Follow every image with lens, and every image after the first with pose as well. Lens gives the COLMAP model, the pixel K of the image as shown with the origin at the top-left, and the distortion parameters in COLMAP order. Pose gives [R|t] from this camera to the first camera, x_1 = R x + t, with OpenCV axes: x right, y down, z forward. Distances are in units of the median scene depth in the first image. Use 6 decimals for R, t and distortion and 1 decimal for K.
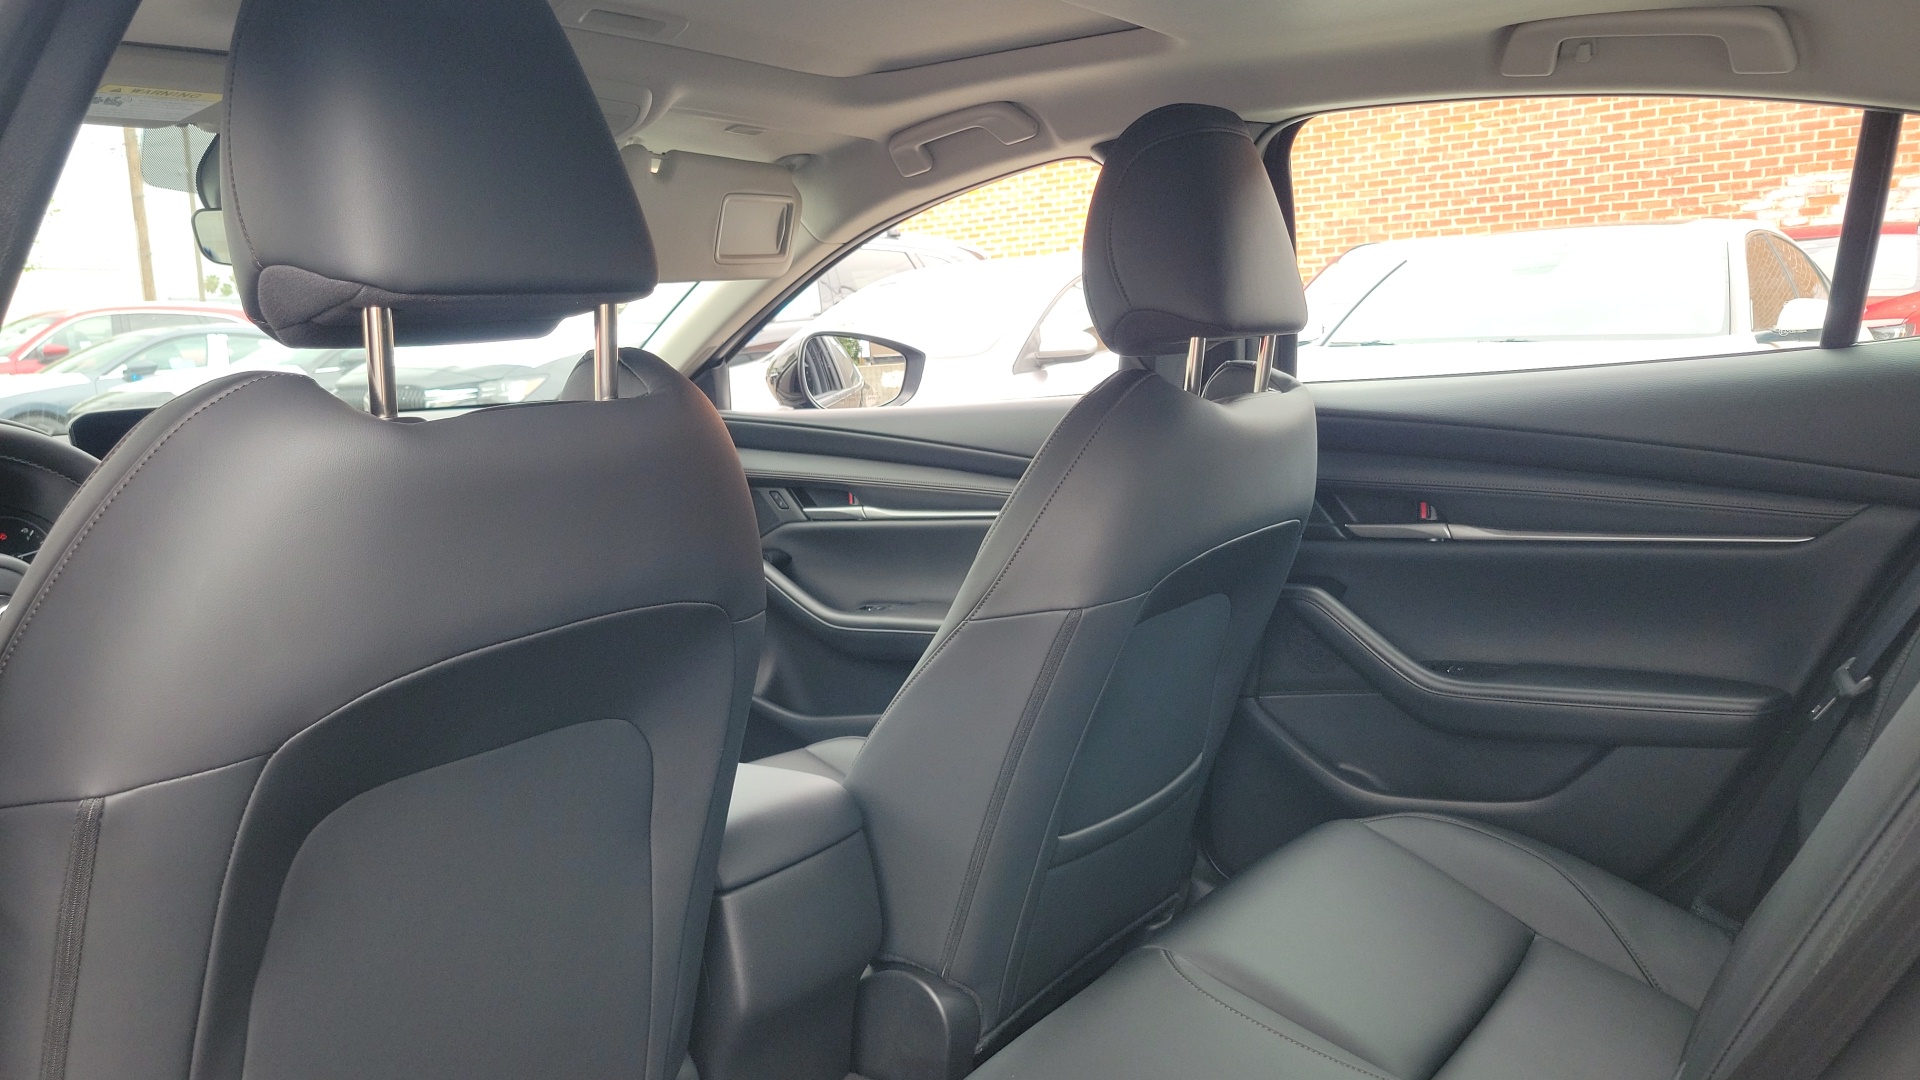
lens RADIAL K [[1472.2, 0, 934.4], [0, 1472.2, 556.0], [0, 0, 1]] dist [0.032599, -0.025686]
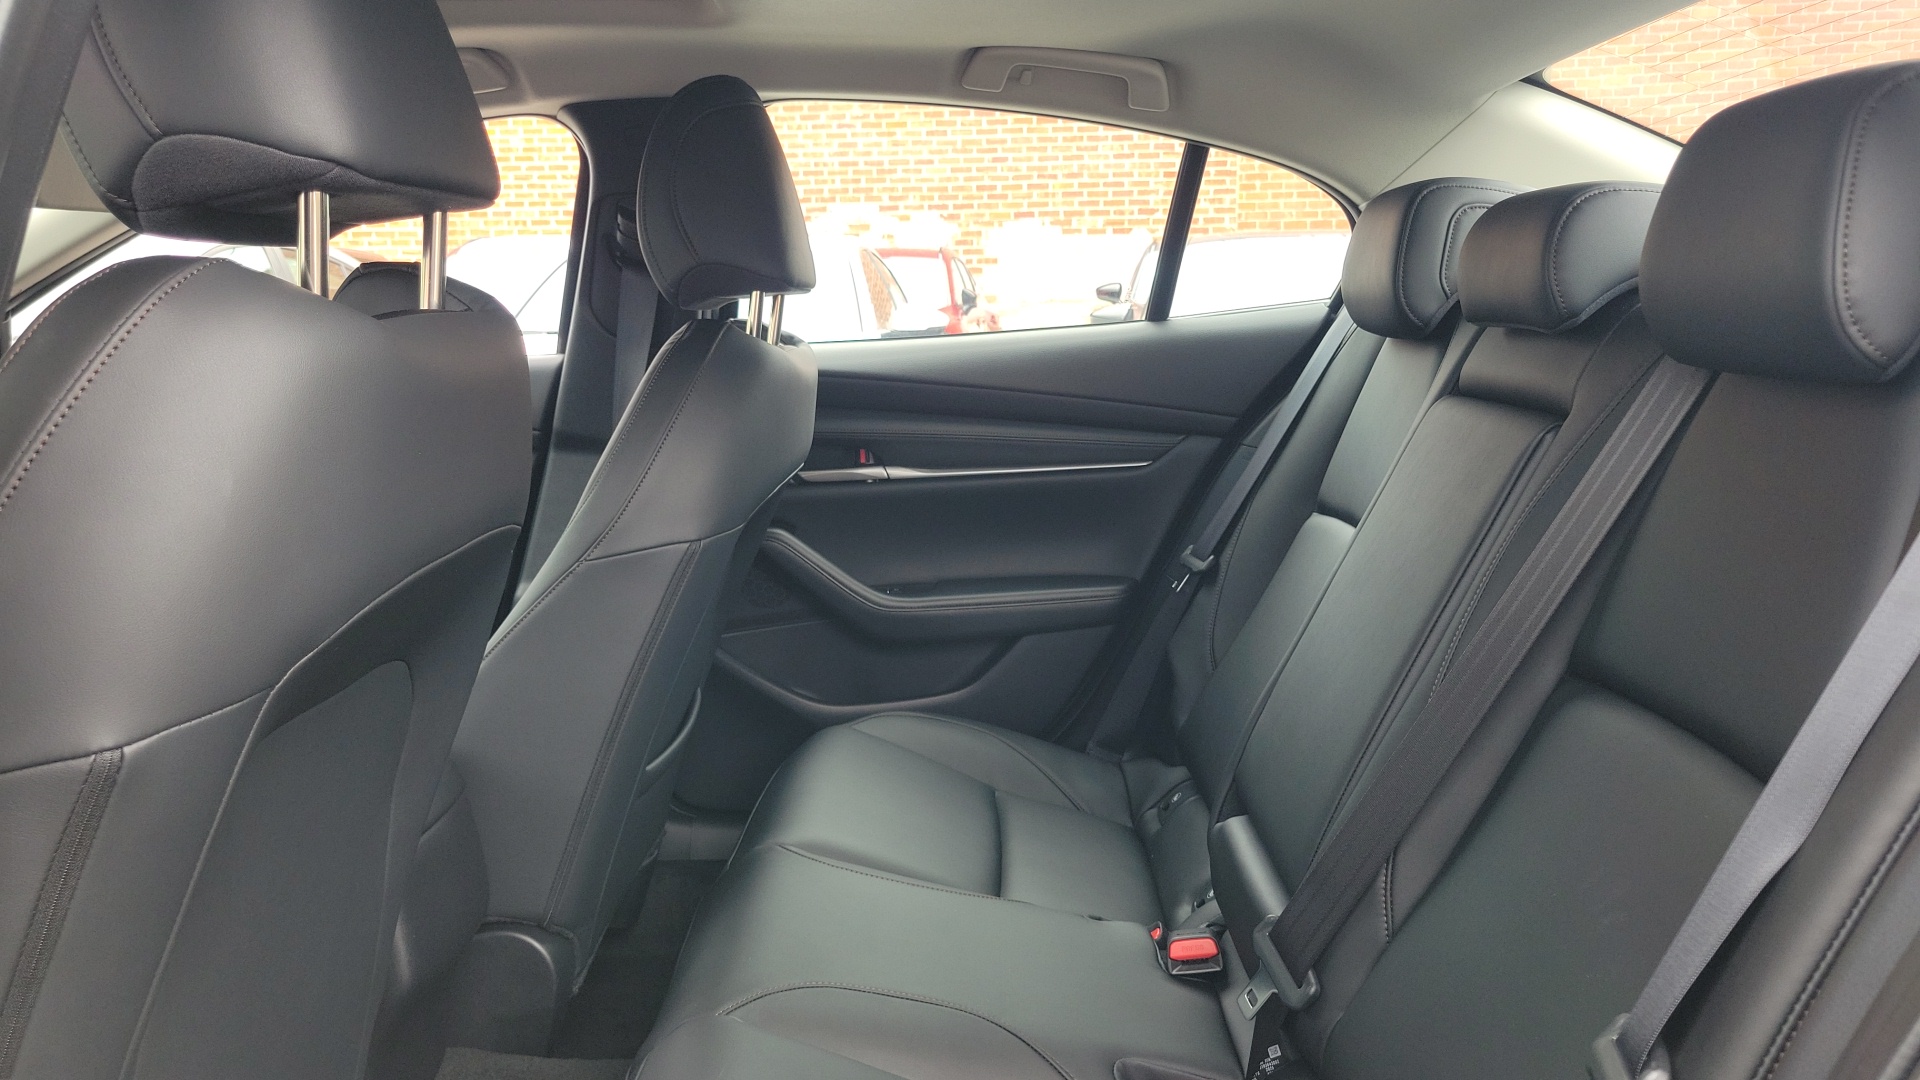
lens RADIAL K [[1472.2, 0, 971.3], [0, 1472.2, 586.4], [0, 0, 1]] dist [0.032599, -0.025686]
pose [[0.799859, -0.077472, 0.595167, -0.314592], [0.067080, 0.996961, 0.039622, 0.032990], [-0.596427, 0.008232, 0.802625, 0.015415]]
